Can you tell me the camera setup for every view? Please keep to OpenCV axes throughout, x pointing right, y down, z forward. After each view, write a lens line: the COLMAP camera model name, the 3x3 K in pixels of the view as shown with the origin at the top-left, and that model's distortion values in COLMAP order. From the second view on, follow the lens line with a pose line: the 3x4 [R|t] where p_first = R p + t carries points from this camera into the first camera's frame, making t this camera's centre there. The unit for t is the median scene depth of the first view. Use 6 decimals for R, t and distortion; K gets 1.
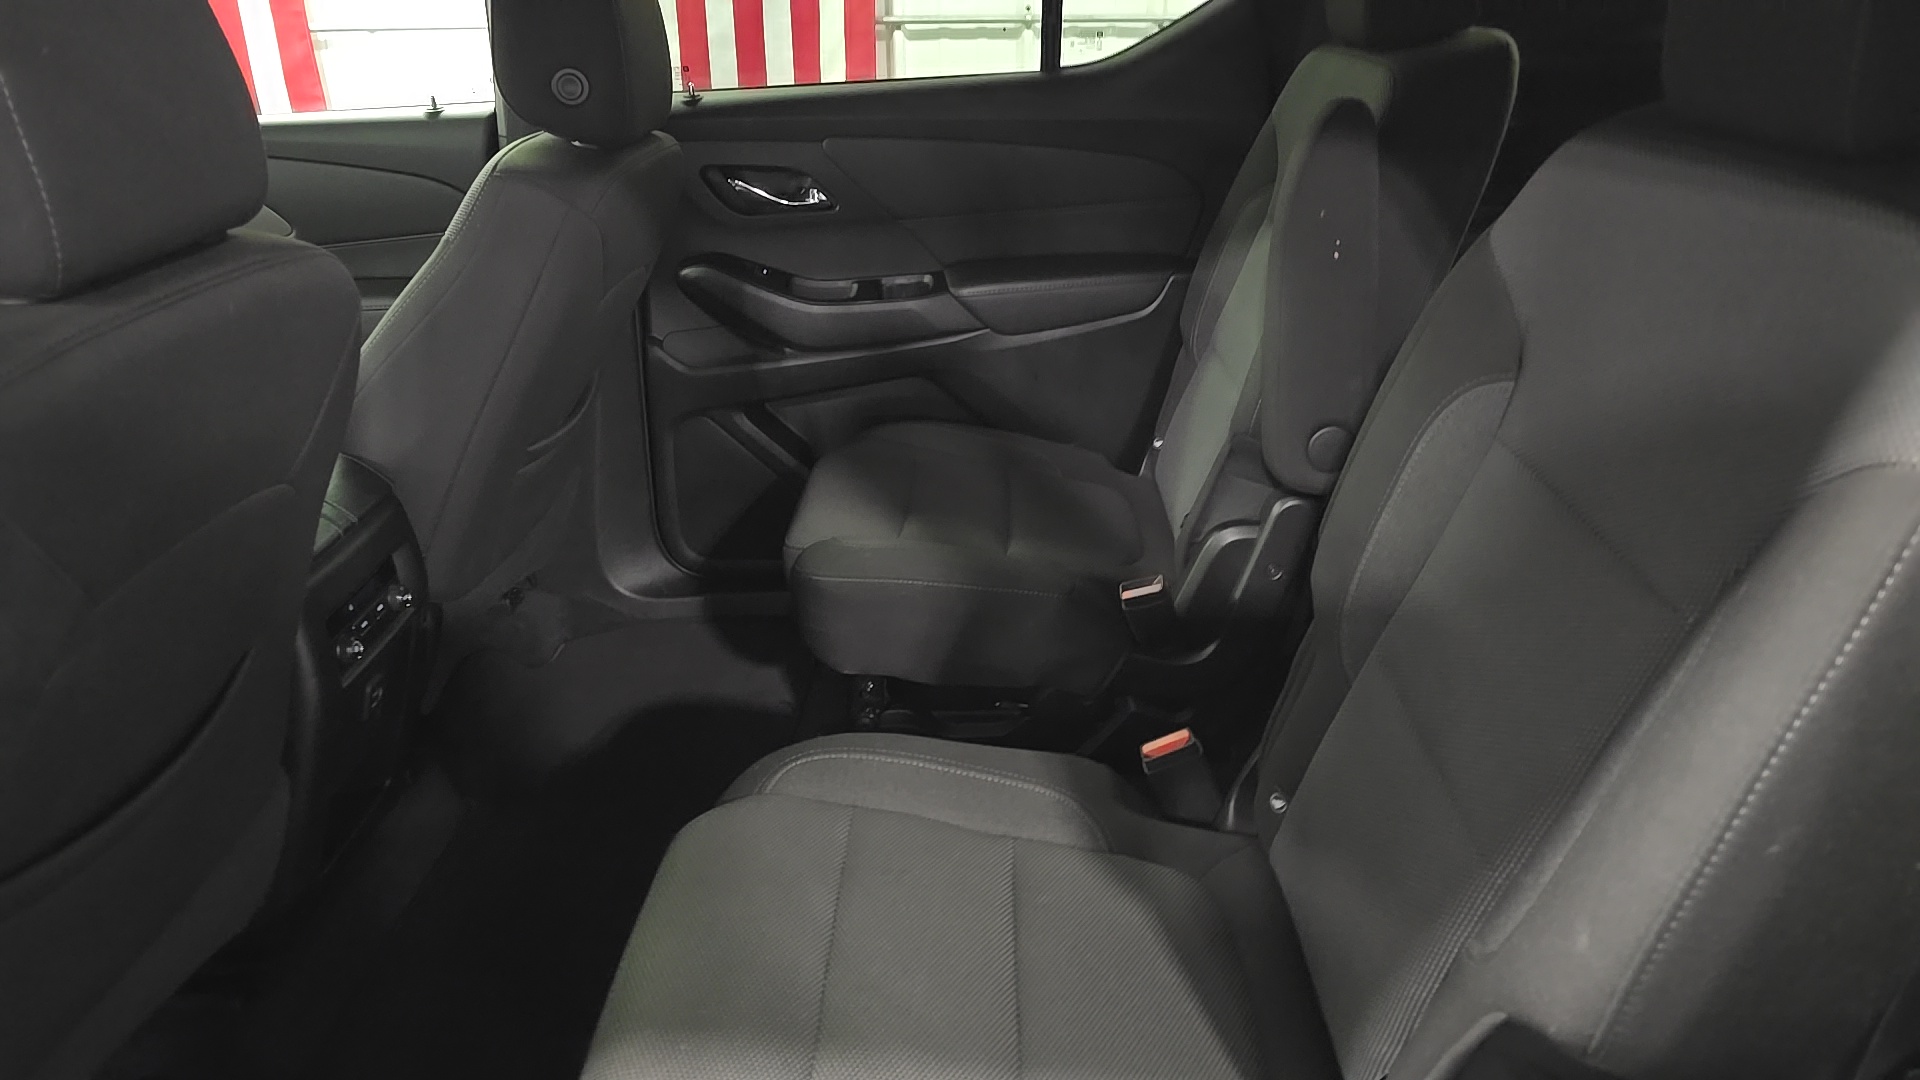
lens RADIAL K [[1222.6, 0, 984.1], [0, 1222.6, 529.6], [0, 0, 1]] dist [0.077125, -0.045499]
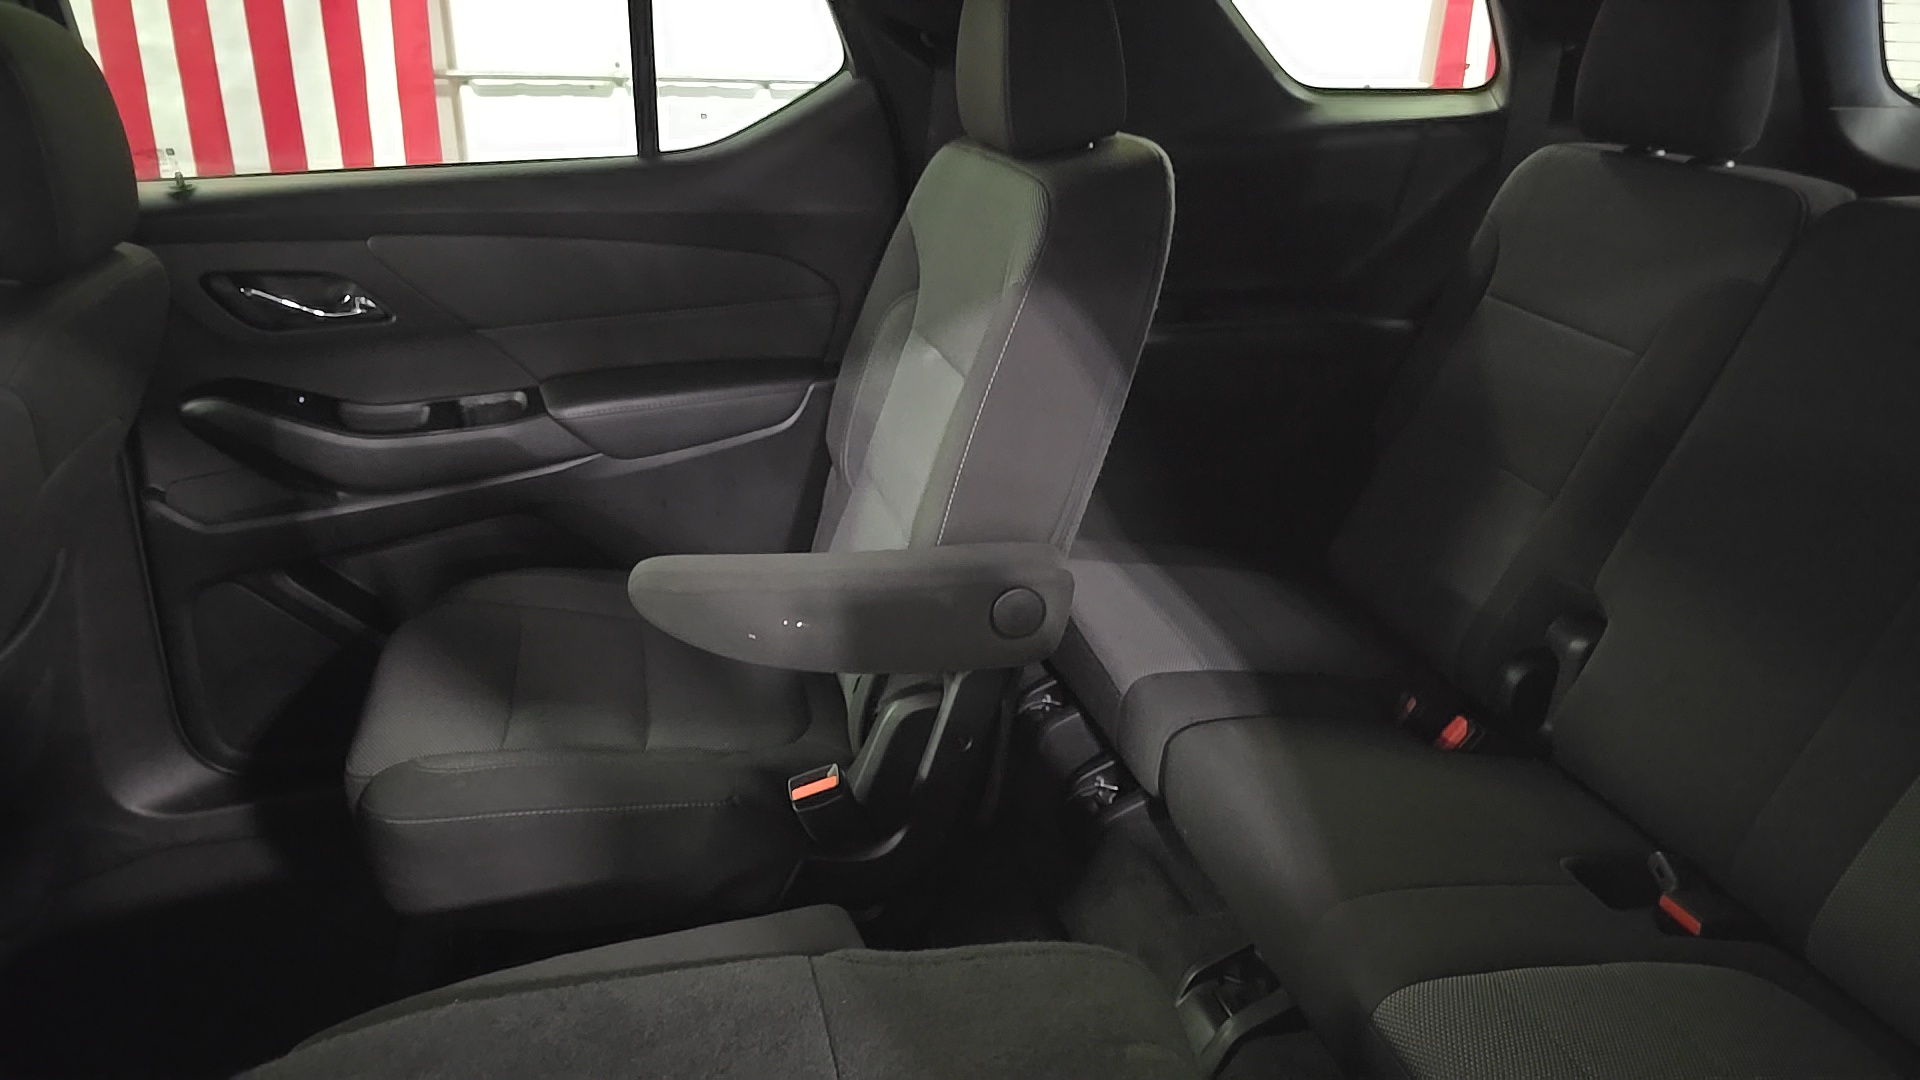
lens RADIAL K [[1282.2, 0, 960.0], [0, 1282.2, 540.0], [0, 0, 1]] dist [0.059804, -0.056731]
pose [[0.962790, -0.082528, 0.257340, 0.008633], [0.091616, 0.995517, -0.023505, -0.061171], [-0.254246, 0.046207, 0.966035, 0.084933]]
